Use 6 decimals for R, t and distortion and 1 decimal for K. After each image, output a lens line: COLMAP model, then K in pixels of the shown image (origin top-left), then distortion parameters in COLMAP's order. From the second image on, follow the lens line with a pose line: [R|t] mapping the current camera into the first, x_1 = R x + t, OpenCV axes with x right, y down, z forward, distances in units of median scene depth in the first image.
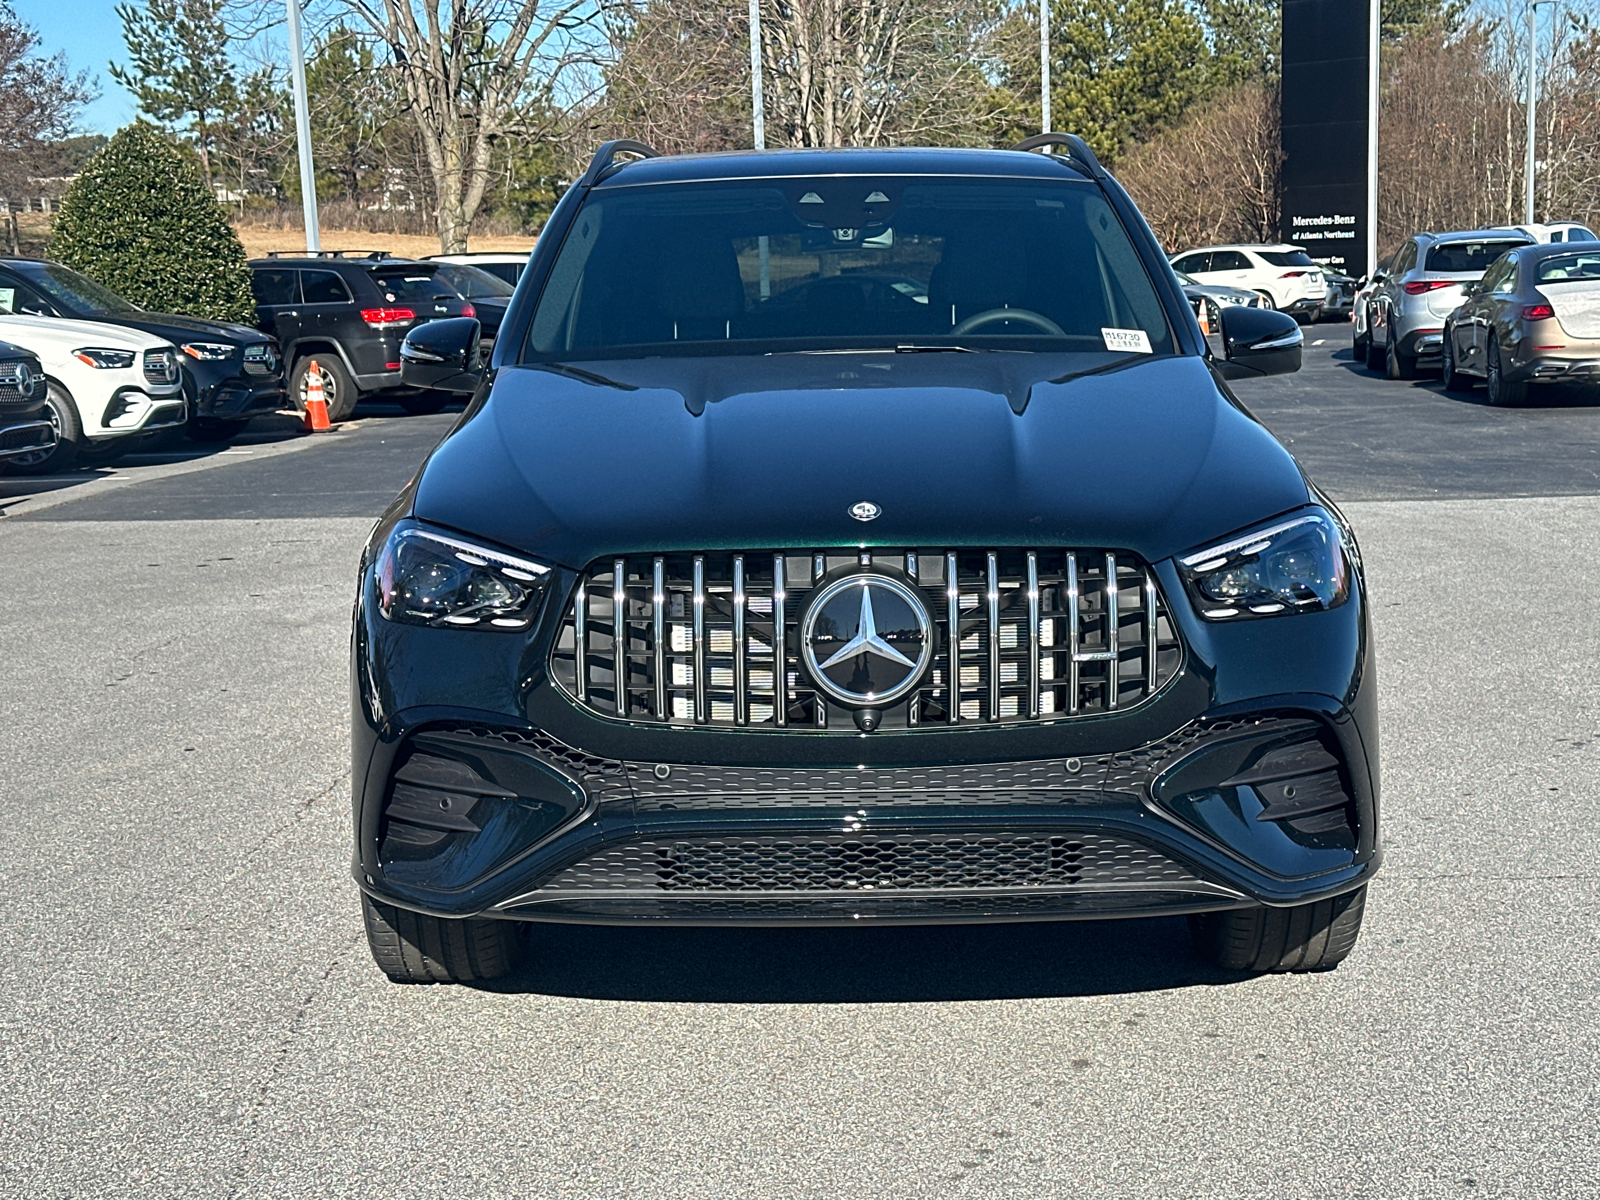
lens RADIAL K [[2541.4, 0, 800.0], [0, 2541.4, 600.0], [0, 0, 1]] dist [0.125711, -0.020200]
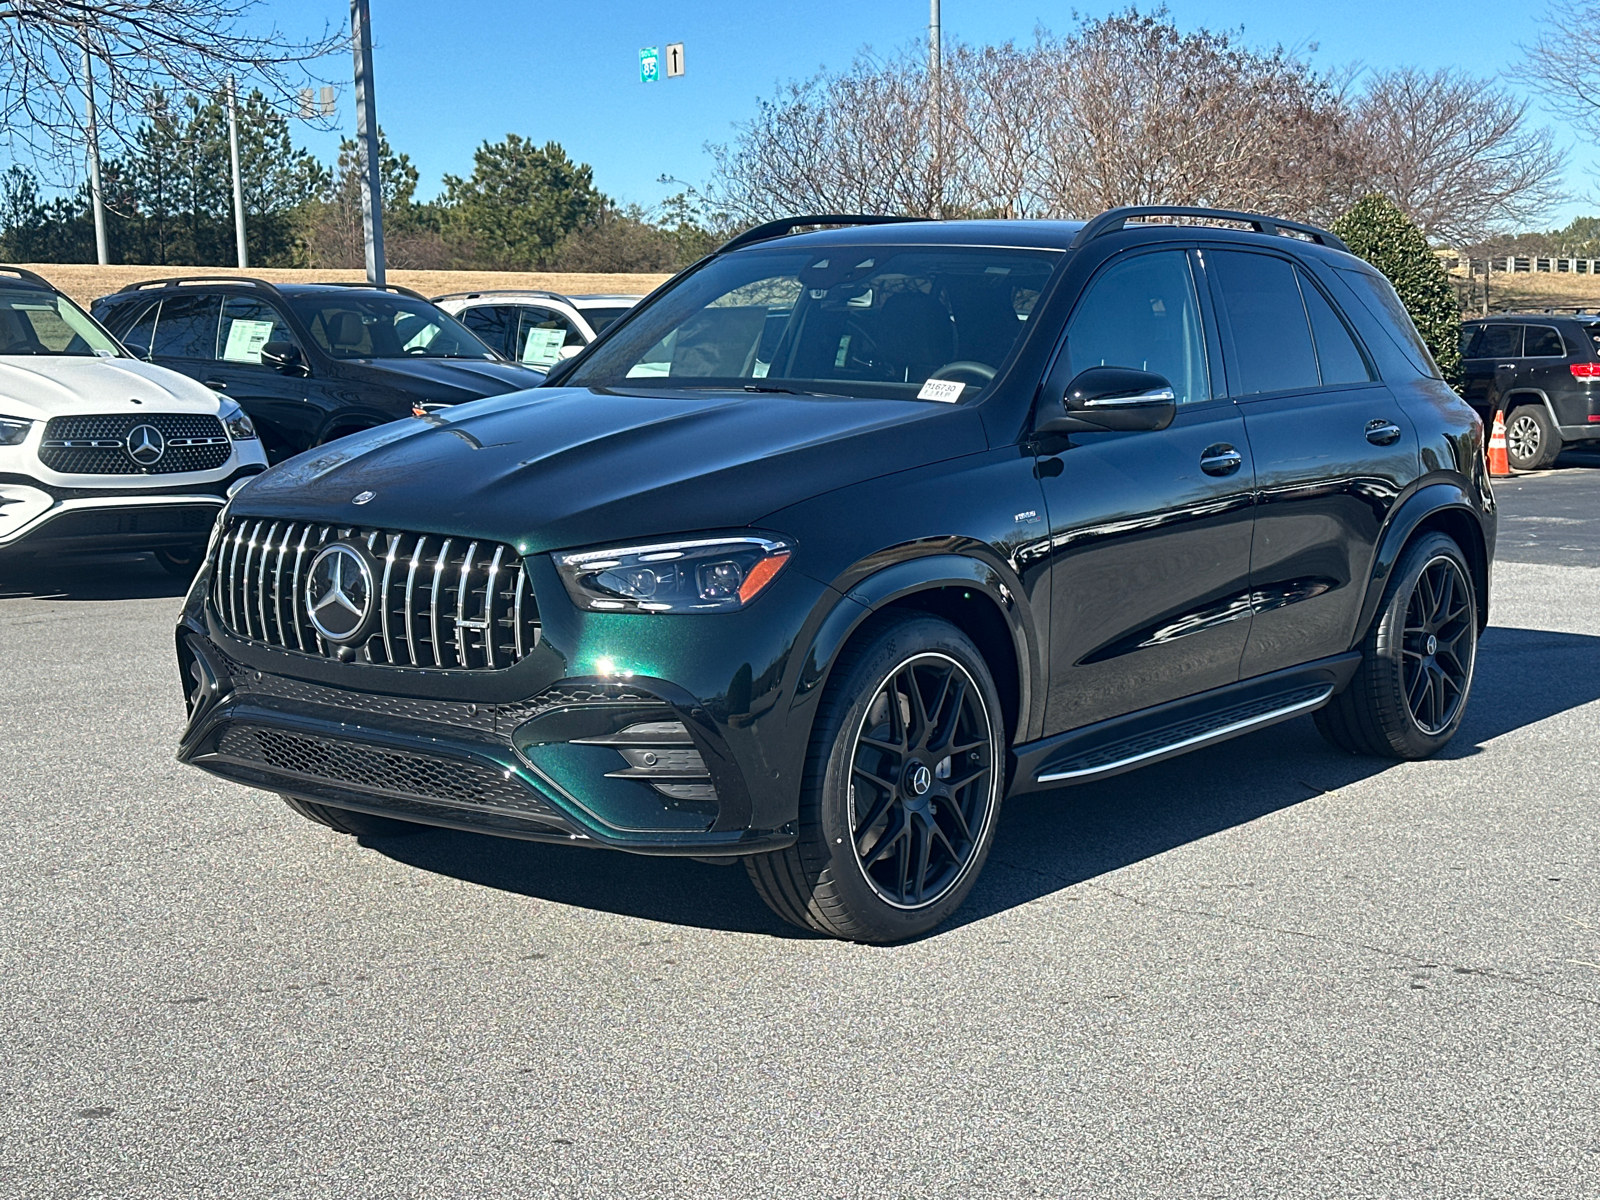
lens RADIAL K [[2369.2, 0, 800.0], [0, 2369.2, 600.0], [0, 0, 1]] dist [0.135205, 0.022380]
pose [[0.767291, 0.097725, -0.633809, 0.227186], [-0.106196, 0.994038, 0.024706, -0.008347], [0.632445, 0.048352, 0.773095, 0.042180]]
